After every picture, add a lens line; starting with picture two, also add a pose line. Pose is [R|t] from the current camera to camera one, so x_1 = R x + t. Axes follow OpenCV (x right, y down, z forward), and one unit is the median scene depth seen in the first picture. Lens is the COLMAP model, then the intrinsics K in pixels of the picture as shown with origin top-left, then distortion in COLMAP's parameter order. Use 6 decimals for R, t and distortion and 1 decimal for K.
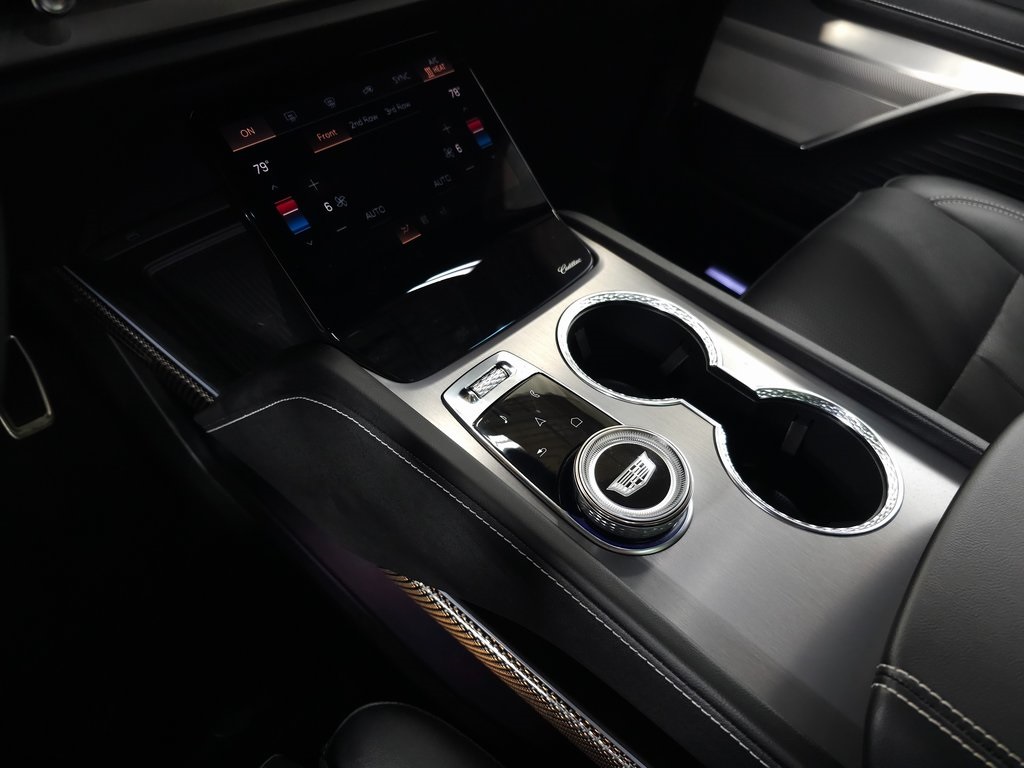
lens RADIAL K [[703.7, 0, 512.0], [0, 703.7, 384.0], [0, 0, 1]] dist [0.000439, -0.002152]
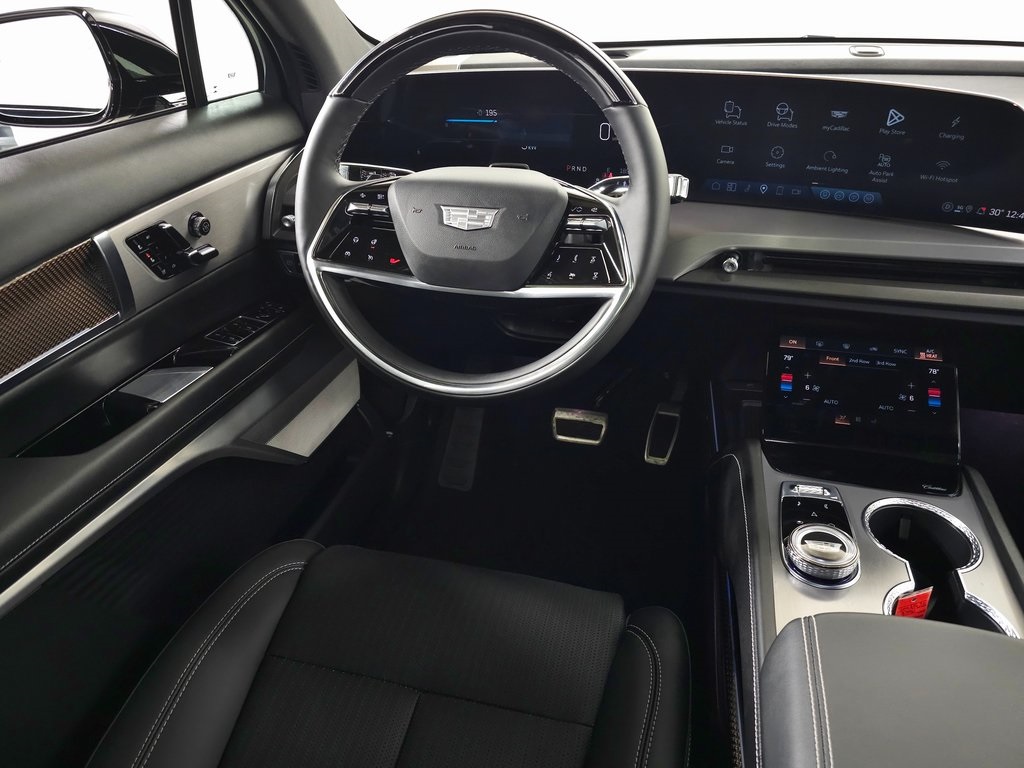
lens RADIAL K [[712.2, 0, 512.0], [0, 712.2, 384.0], [0, 0, 1]] dist [0.071428, -0.091648]
pose [[0.464471, 0.356993, -0.810446, 0.898404], [-0.612134, 0.790750, -0.002500, 0.226055], [0.639968, 0.497263, 0.585808, -0.633151]]
